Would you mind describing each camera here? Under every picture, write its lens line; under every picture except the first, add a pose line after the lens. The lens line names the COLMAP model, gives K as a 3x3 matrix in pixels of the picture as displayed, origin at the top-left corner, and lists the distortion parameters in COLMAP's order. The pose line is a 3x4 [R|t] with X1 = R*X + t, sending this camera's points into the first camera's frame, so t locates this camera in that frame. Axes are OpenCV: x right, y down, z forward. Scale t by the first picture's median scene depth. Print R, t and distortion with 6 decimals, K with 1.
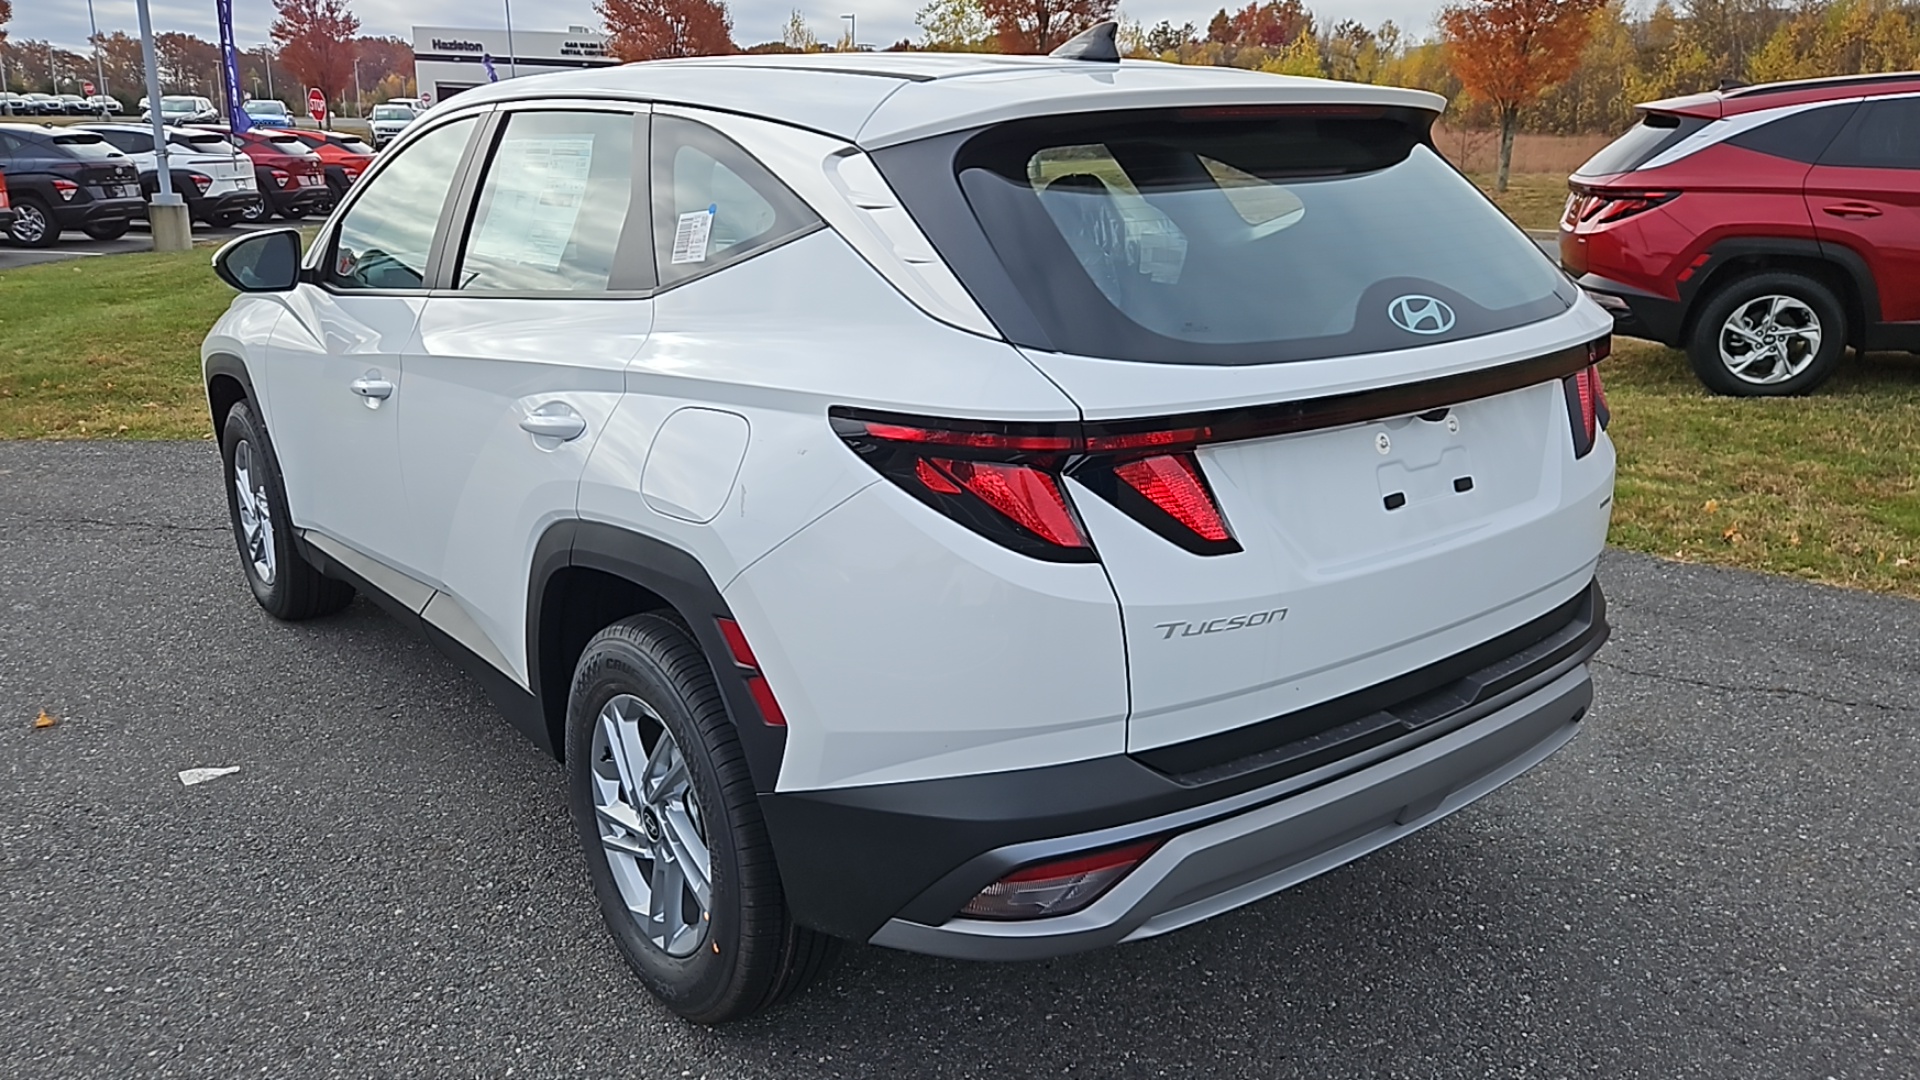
lens RADIAL K [[1416.1, 0, 947.2], [0, 1416.1, 537.7], [0, 0, 1]] dist [0.057380, -0.008336]
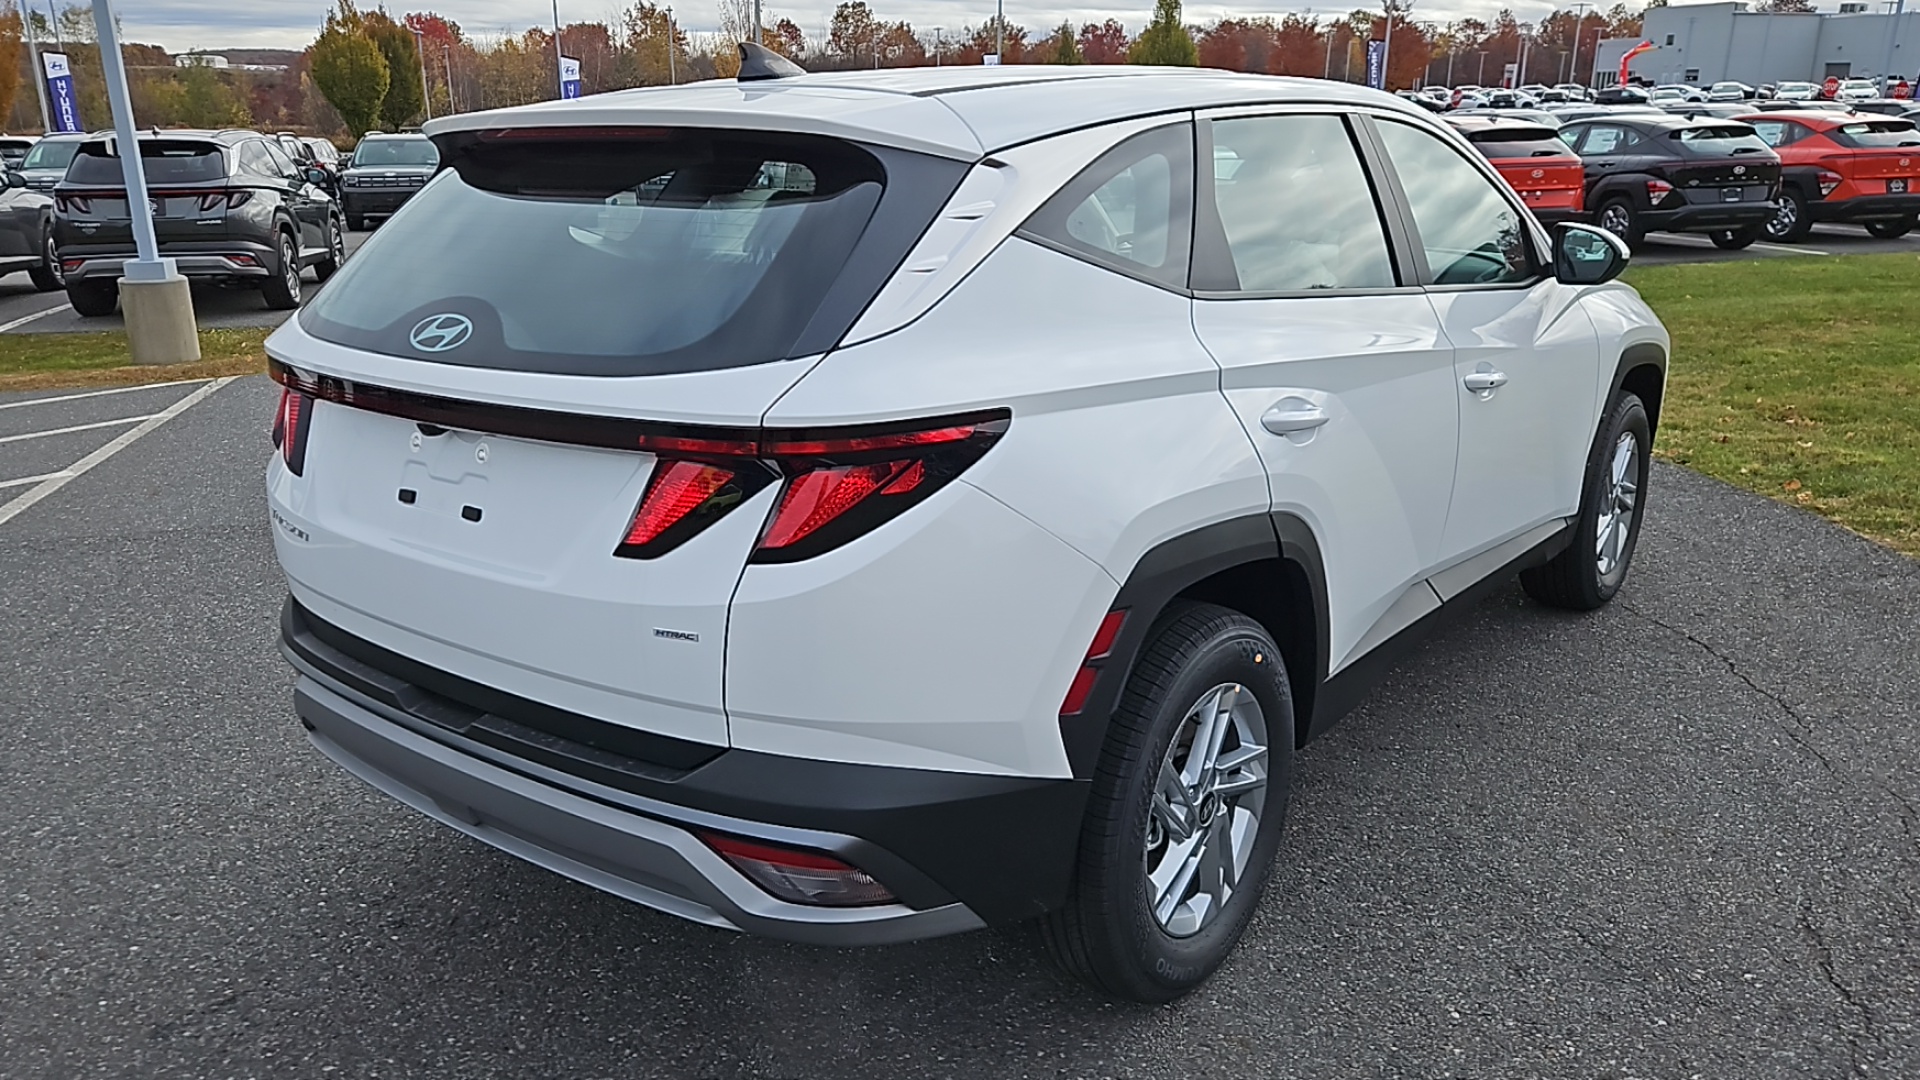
lens RADIAL K [[1416.1, 0, 950.8], [0, 1416.1, 552.1], [0, 0, 1]] dist [0.057380, -0.008336]
pose [[0.234711, 0.275871, -0.932098, 0.084052], [-0.256008, 0.942575, 0.214507, -0.018994], [0.937748, 0.188277, 0.291858, 0.063084]]
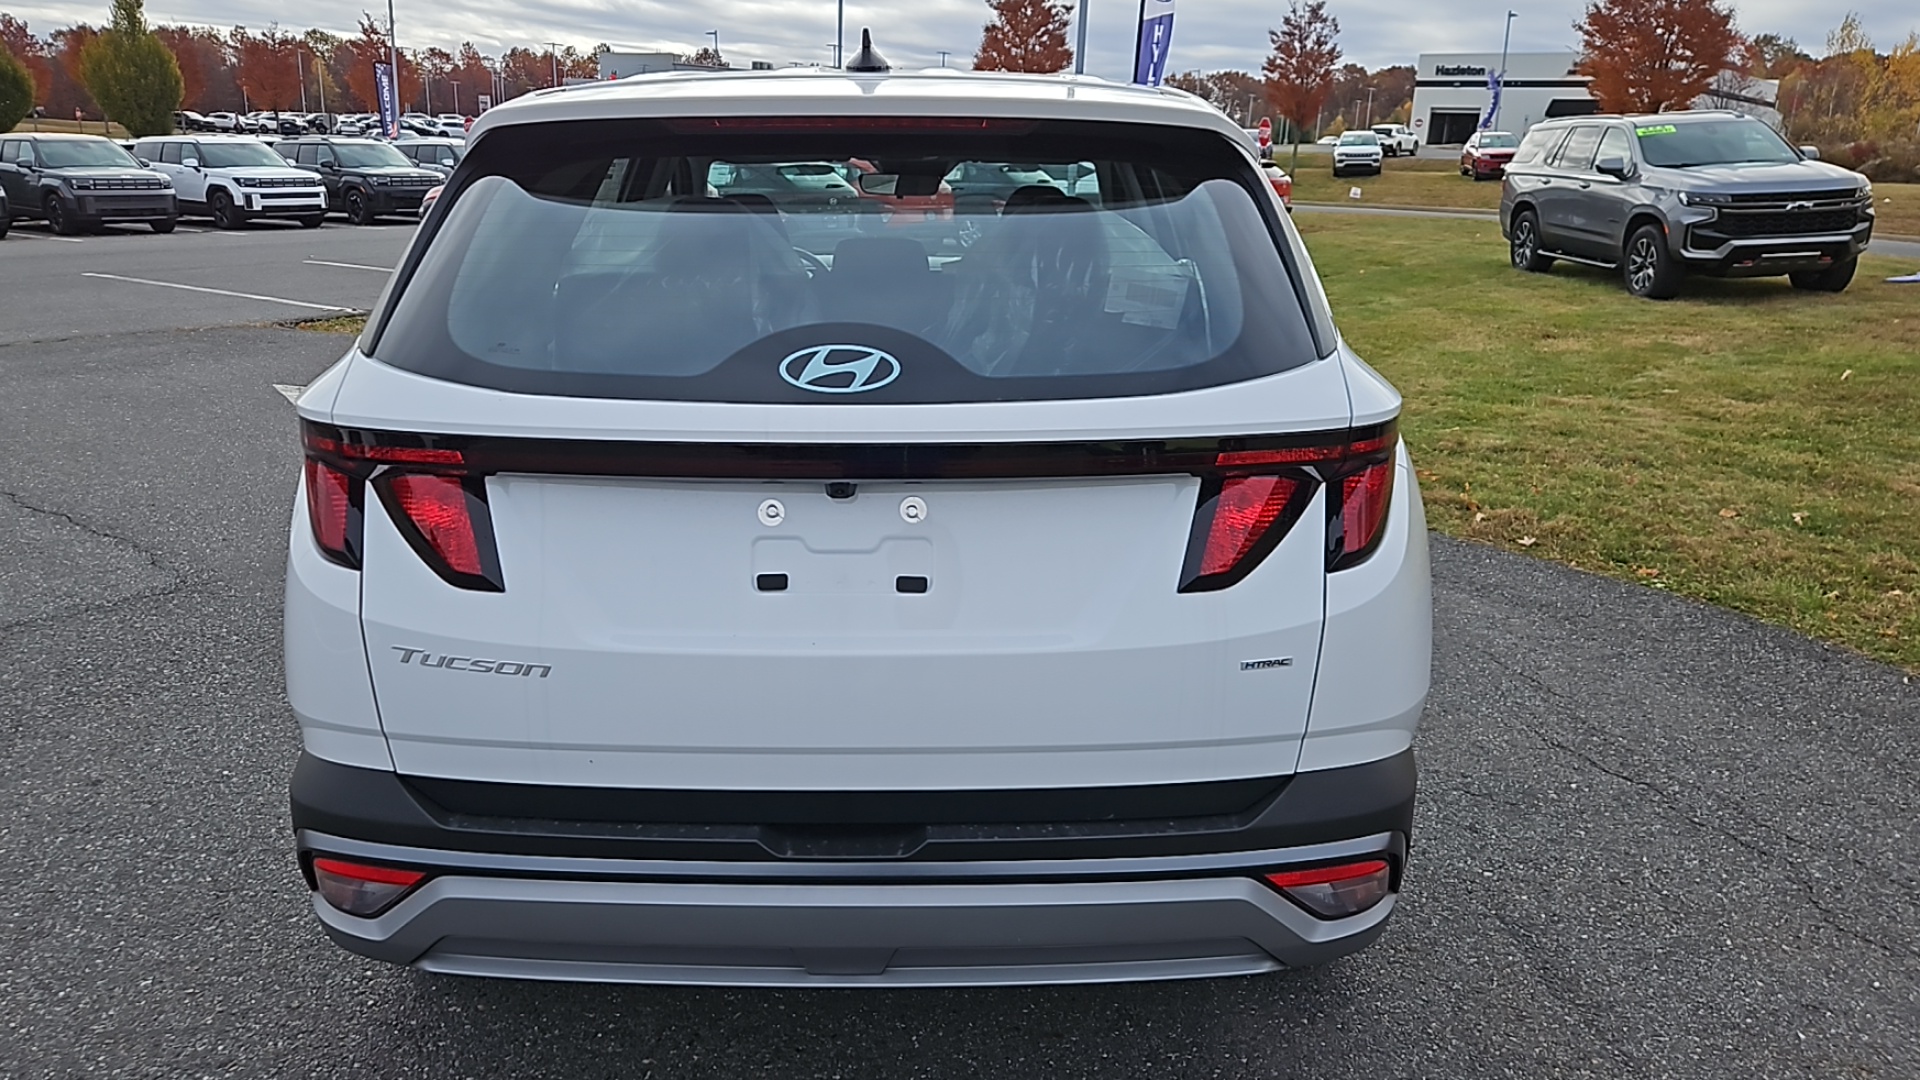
lens RADIAL K [[1429.9, 0, 948.9], [0, 1429.9, 528.6], [0, 0, 1]] dist [0.036989, 0.001613]
pose [[0.784521, 0.164036, -0.598013, 0.052598], [-0.178056, 0.983356, 0.036148, -0.006226], [0.593989, 0.078121, 0.800671, 0.022181]]
